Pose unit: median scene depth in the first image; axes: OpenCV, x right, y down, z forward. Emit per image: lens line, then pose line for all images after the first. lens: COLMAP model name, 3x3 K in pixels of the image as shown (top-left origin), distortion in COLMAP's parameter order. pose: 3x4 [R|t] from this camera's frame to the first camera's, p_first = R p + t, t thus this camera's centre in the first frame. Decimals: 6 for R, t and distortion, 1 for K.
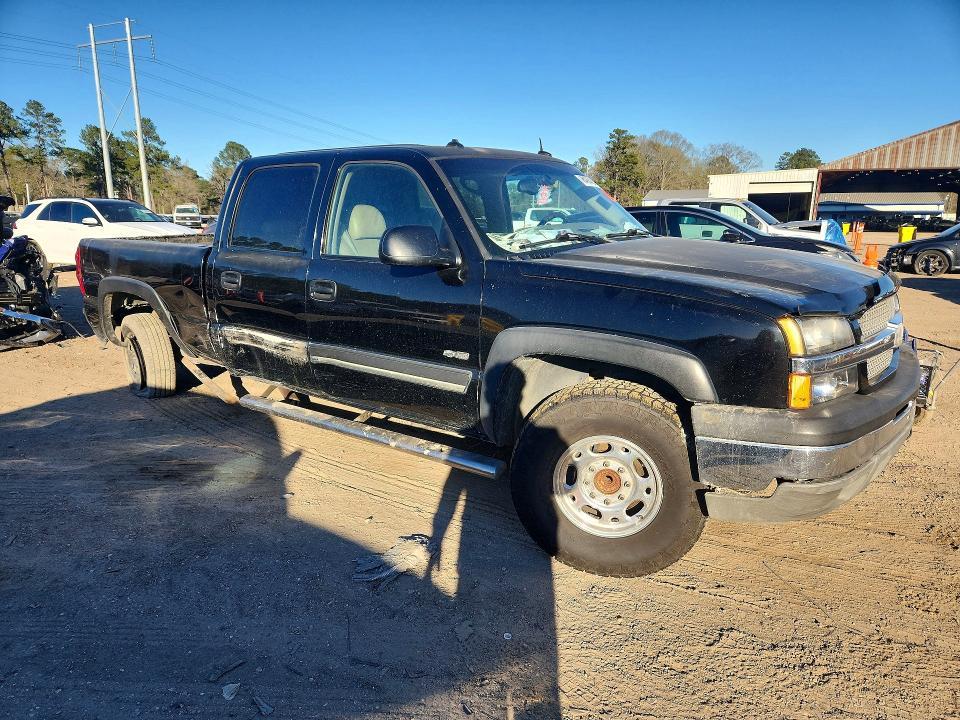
lens RADIAL K [[651.7, 0, 480.0], [0, 651.7, 360.0], [0, 0, 1]] dist [0.062168, -0.063407]
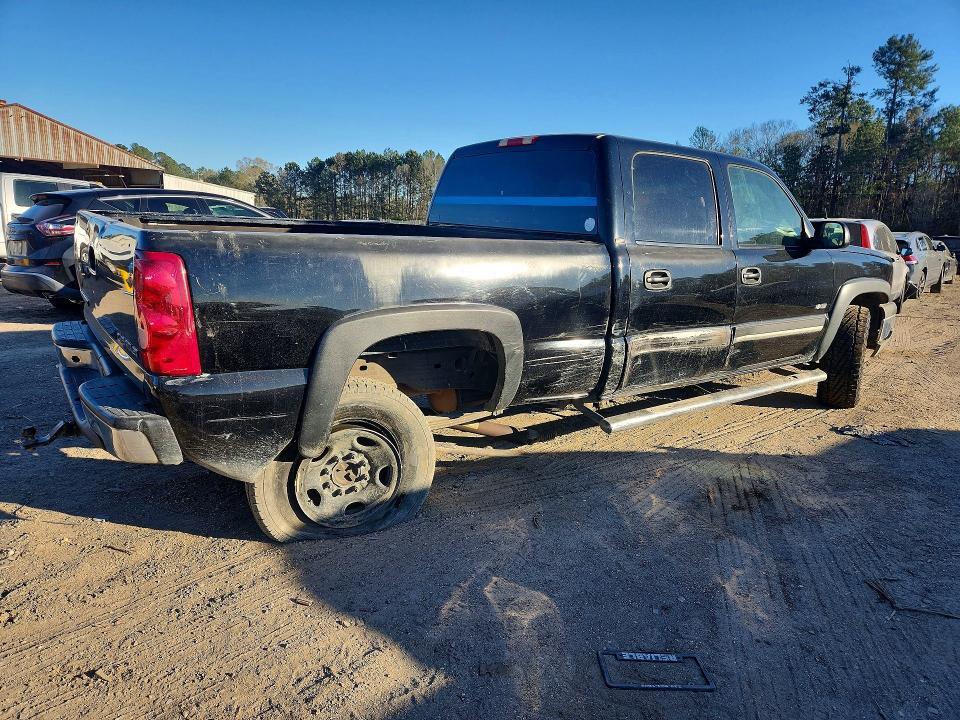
lens RADIAL K [[651.7, 0, 480.0], [0, 651.7, 360.0], [0, 0, 1]] dist [0.062168, -0.063407]
pose [[0.255004, -0.183105, 0.949445, -1.507495], [0.179002, 0.973874, 0.139740, -0.212807], [-0.950227, 0.134318, 0.281118, 1.182433]]
